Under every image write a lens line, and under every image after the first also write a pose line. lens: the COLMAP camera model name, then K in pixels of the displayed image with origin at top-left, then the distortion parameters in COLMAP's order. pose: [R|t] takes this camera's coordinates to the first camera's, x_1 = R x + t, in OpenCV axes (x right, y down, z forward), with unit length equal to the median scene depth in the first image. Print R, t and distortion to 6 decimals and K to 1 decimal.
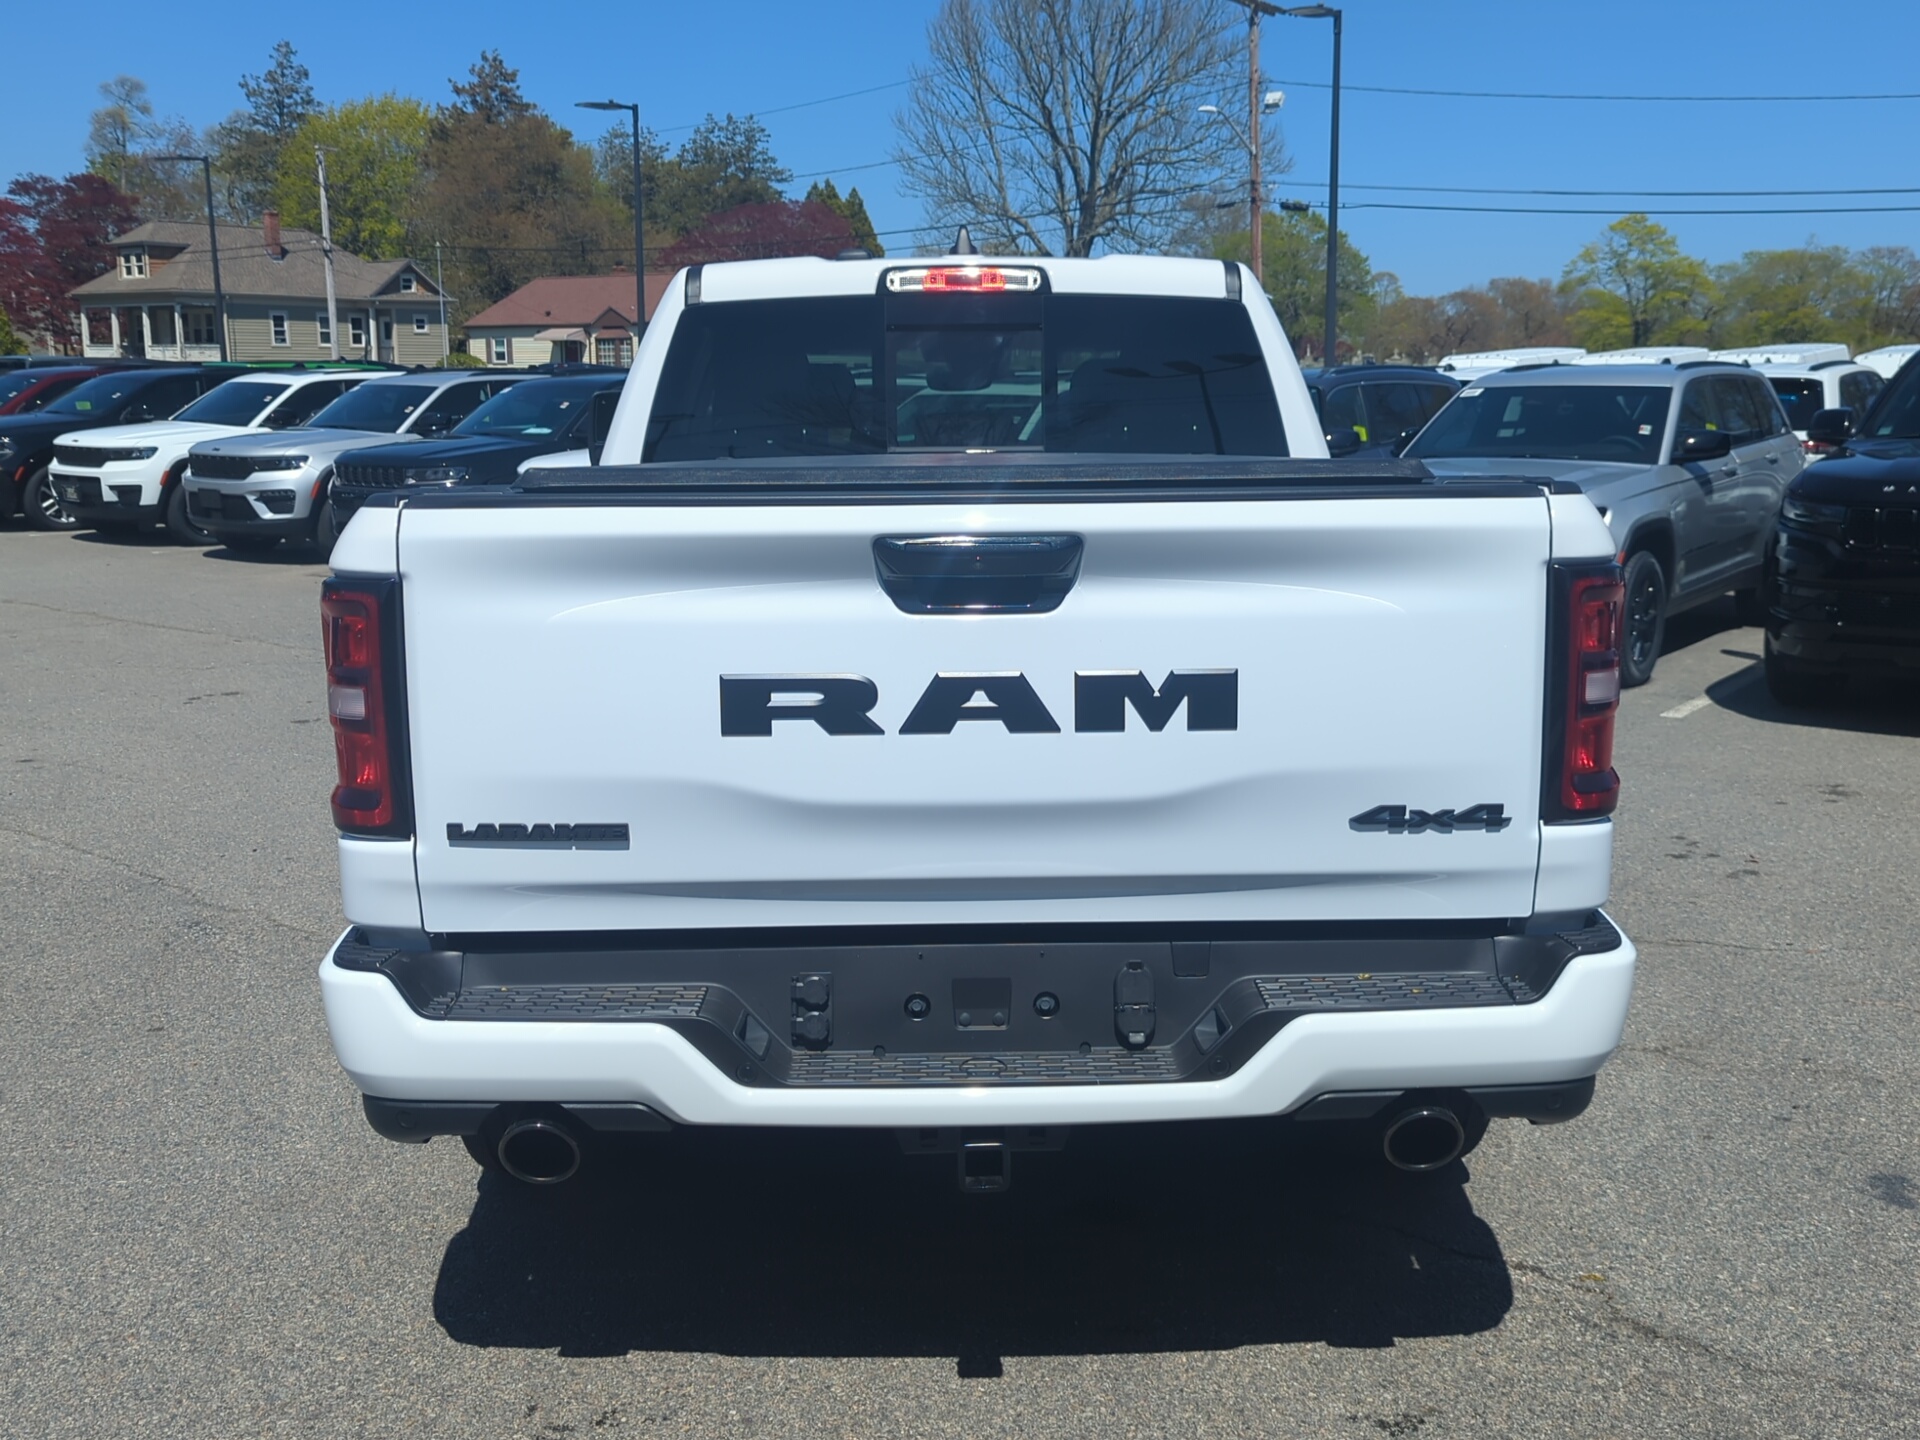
lens RADIAL K [[1717.1, 0, 983.0], [0, 1717.1, 701.5], [0, 0, 1]] dist [0.072992, -0.074665]
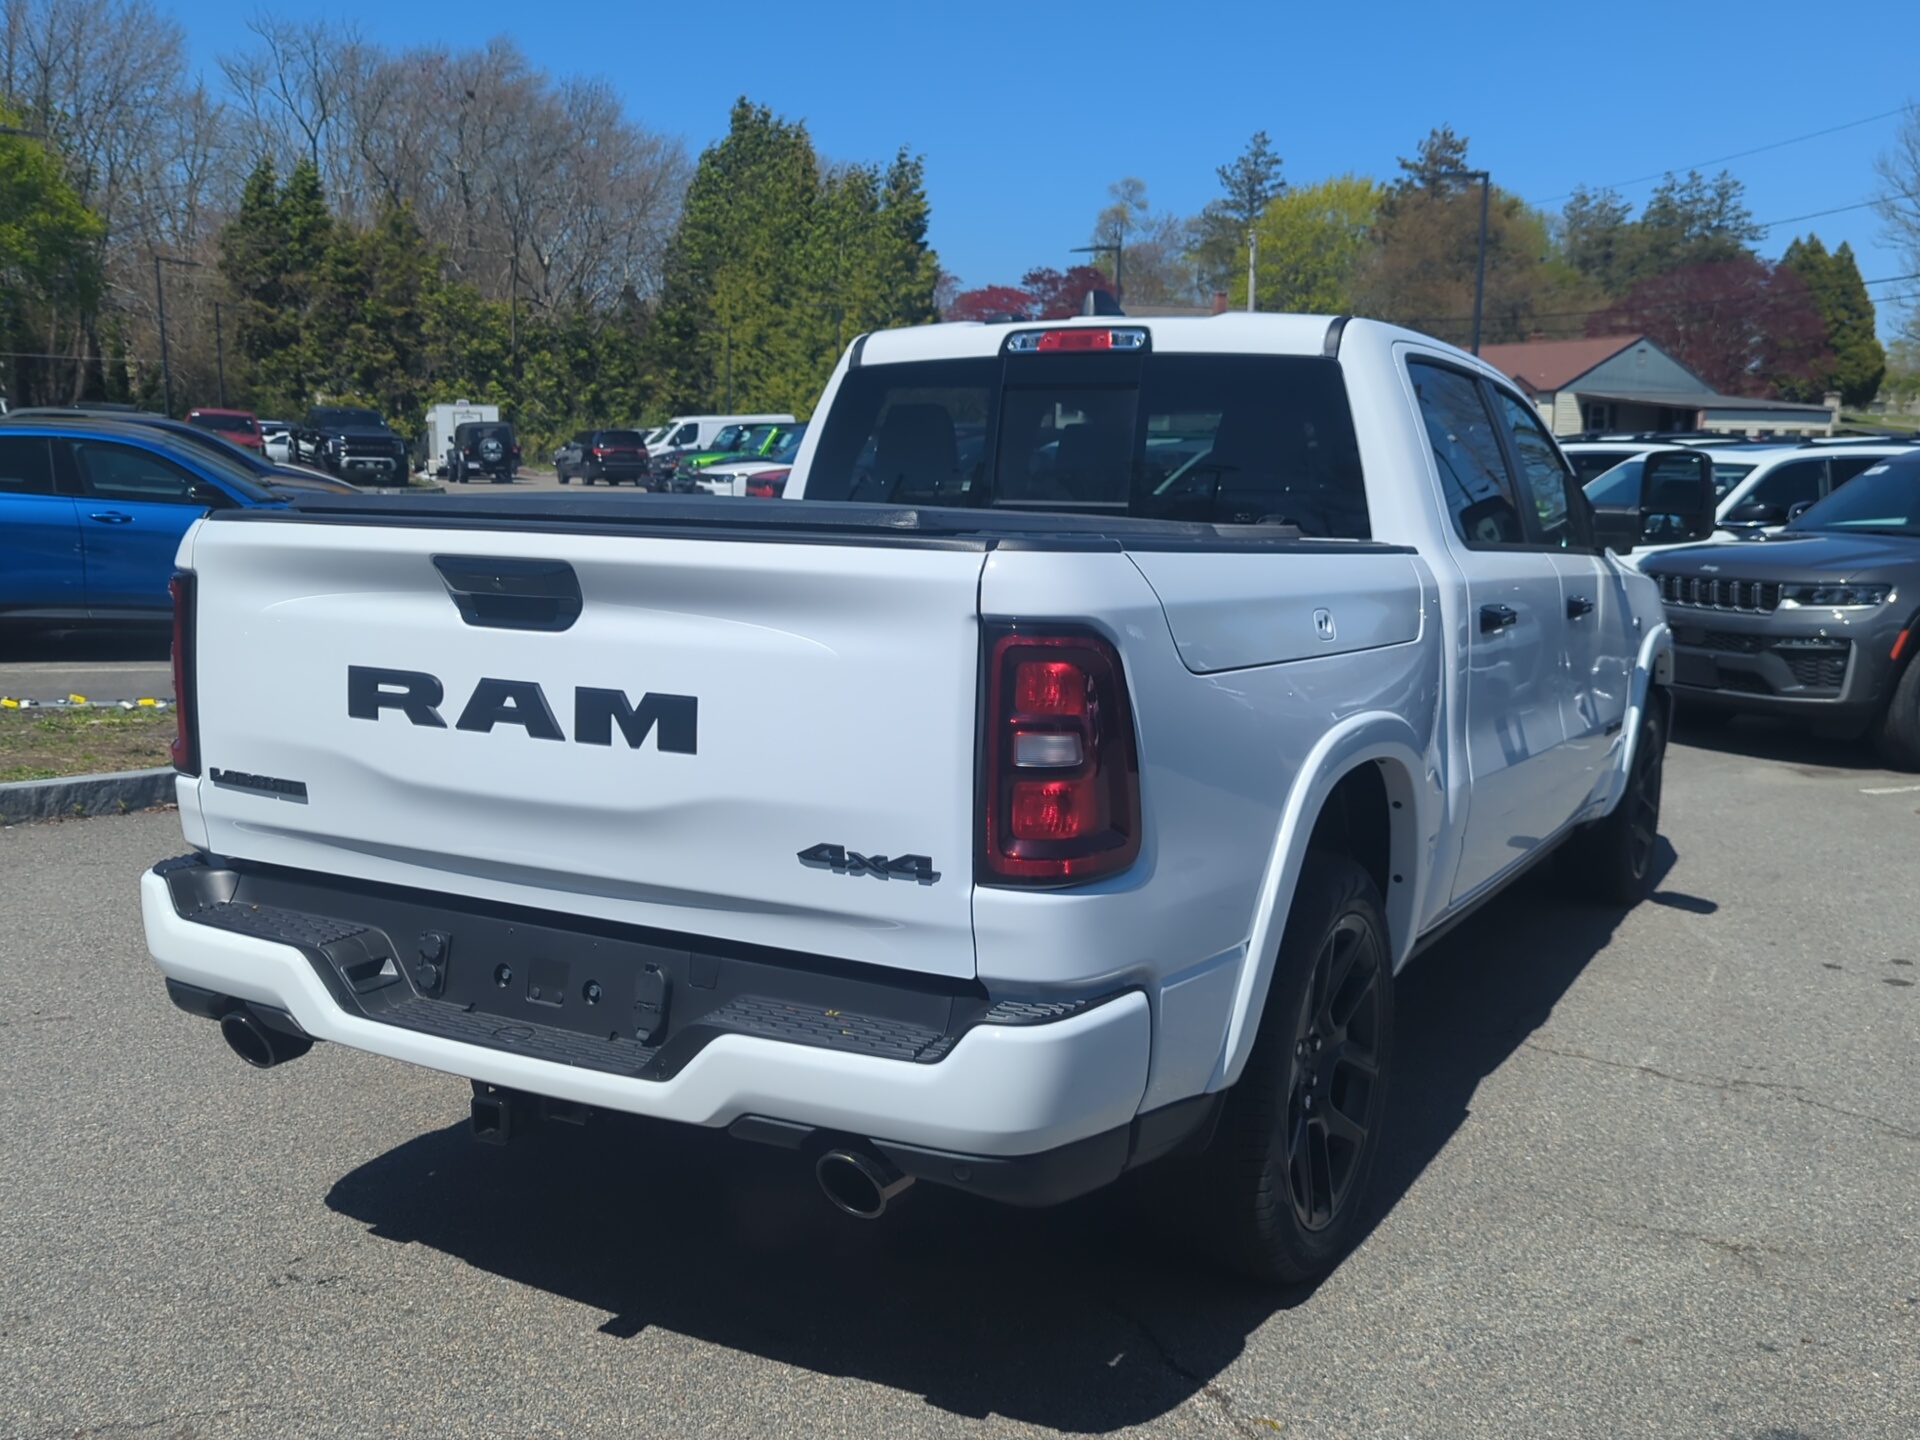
lens RADIAL K [[1717.1, 0, 1002.3], [0, 1717.1, 695.1], [0, 0, 1]] dist [0.072992, -0.074665]
pose [[0.874827, 0.083366, -0.477208, 0.795453], [-0.102842, 0.994588, -0.014782, -0.022958], [0.473393, 0.062009, 0.878666, 0.146922]]
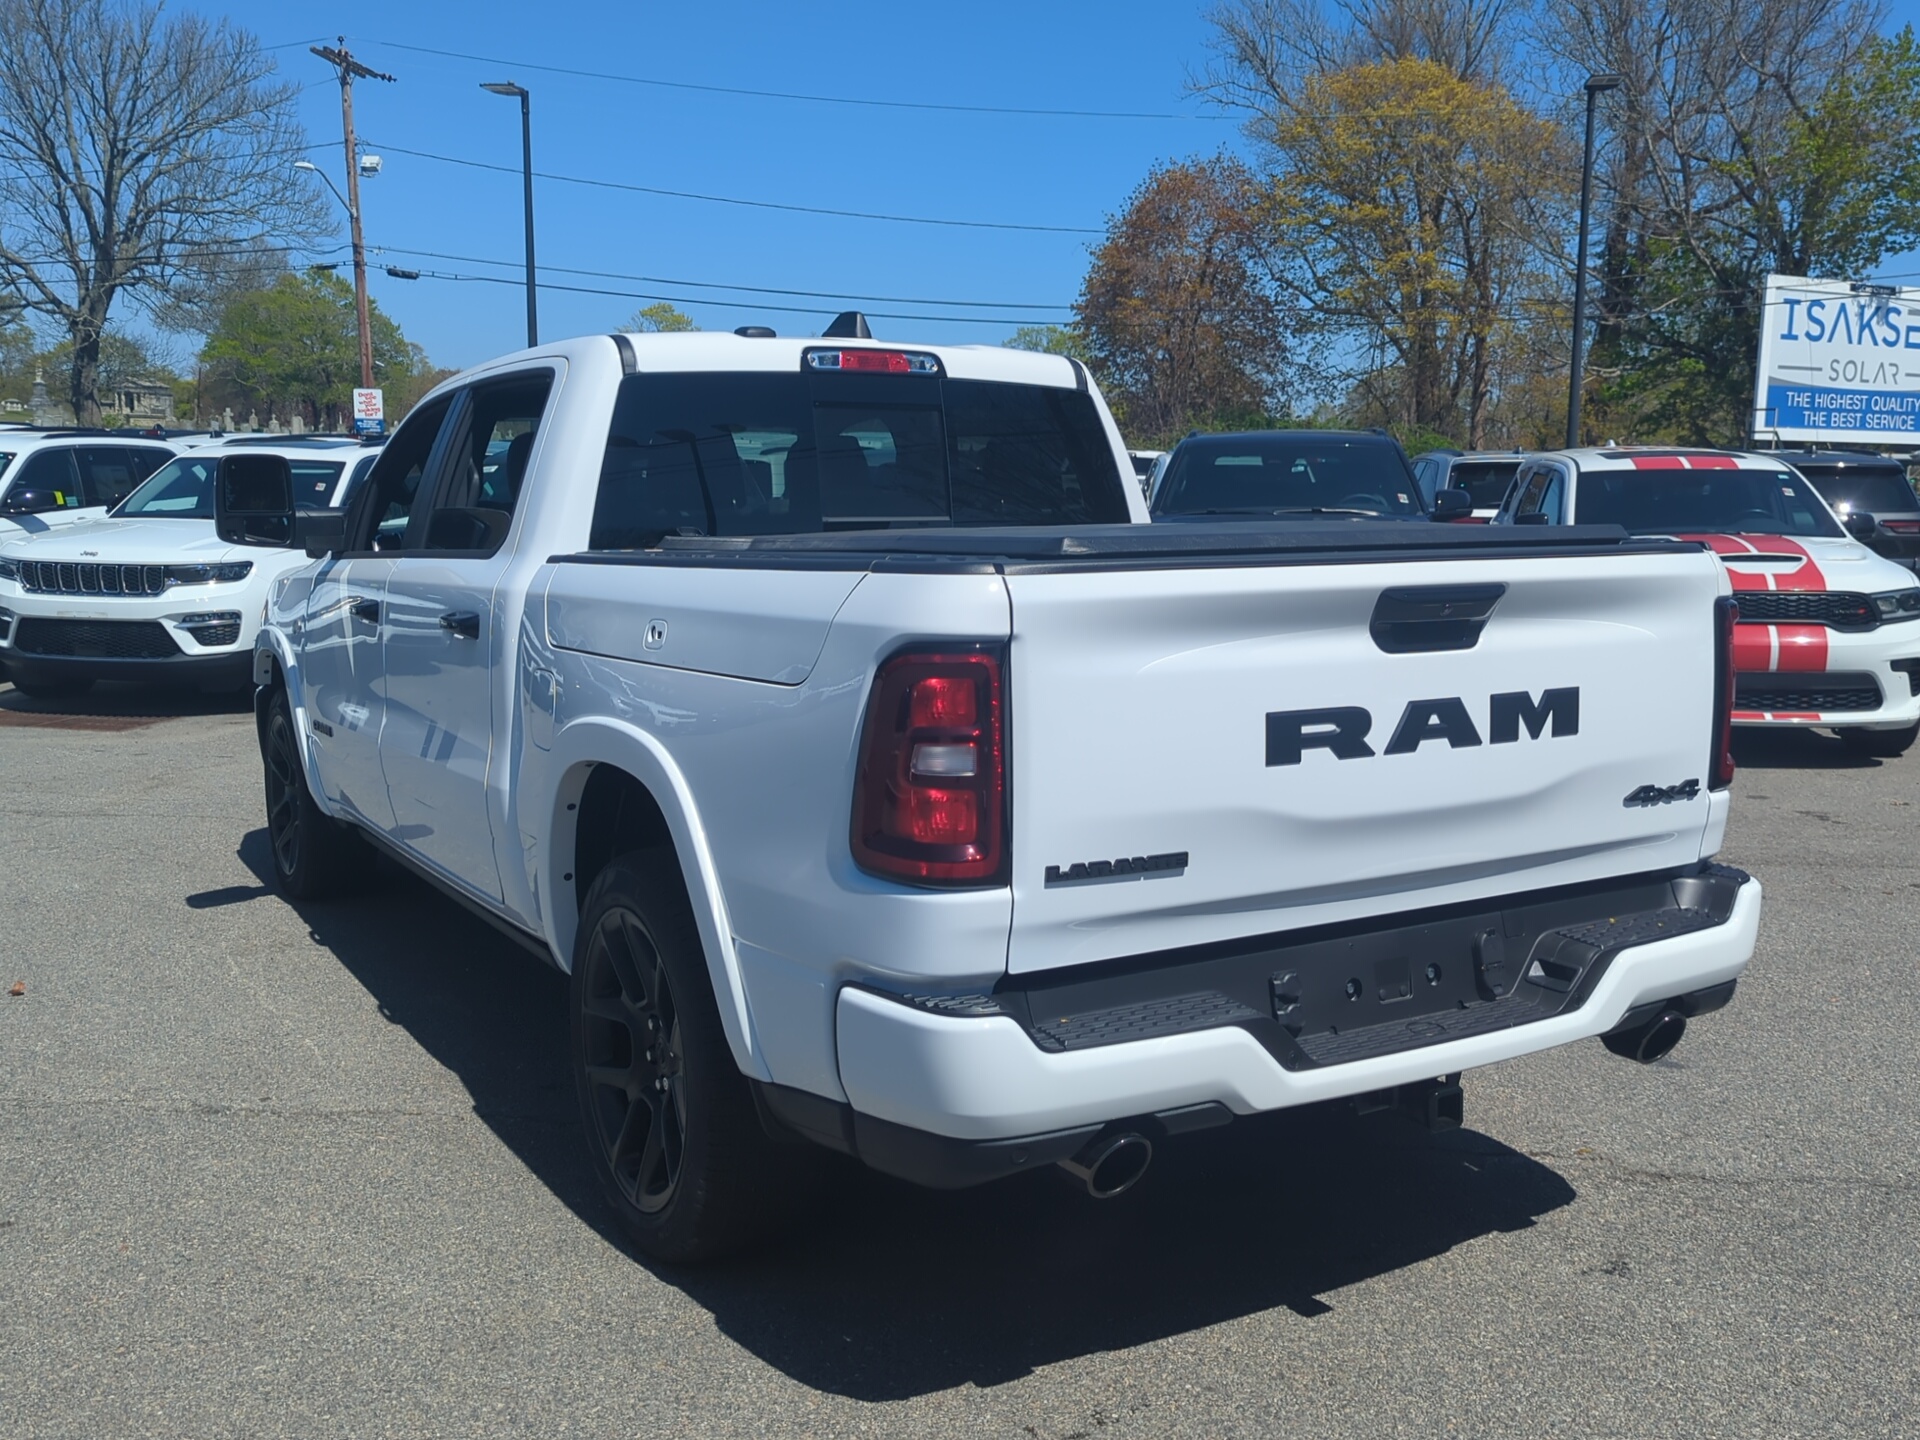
lens RADIAL K [[1717.1, 0, 959.0], [0, 1717.1, 701.5], [0, 0, 1]] dist [0.072992, -0.074665]
pose [[0.869287, -0.050381, 0.491734, -0.862760], [0.070672, 0.997240, -0.022761, -0.010846], [-0.489230, 0.054537, 0.870448, 0.096251]]
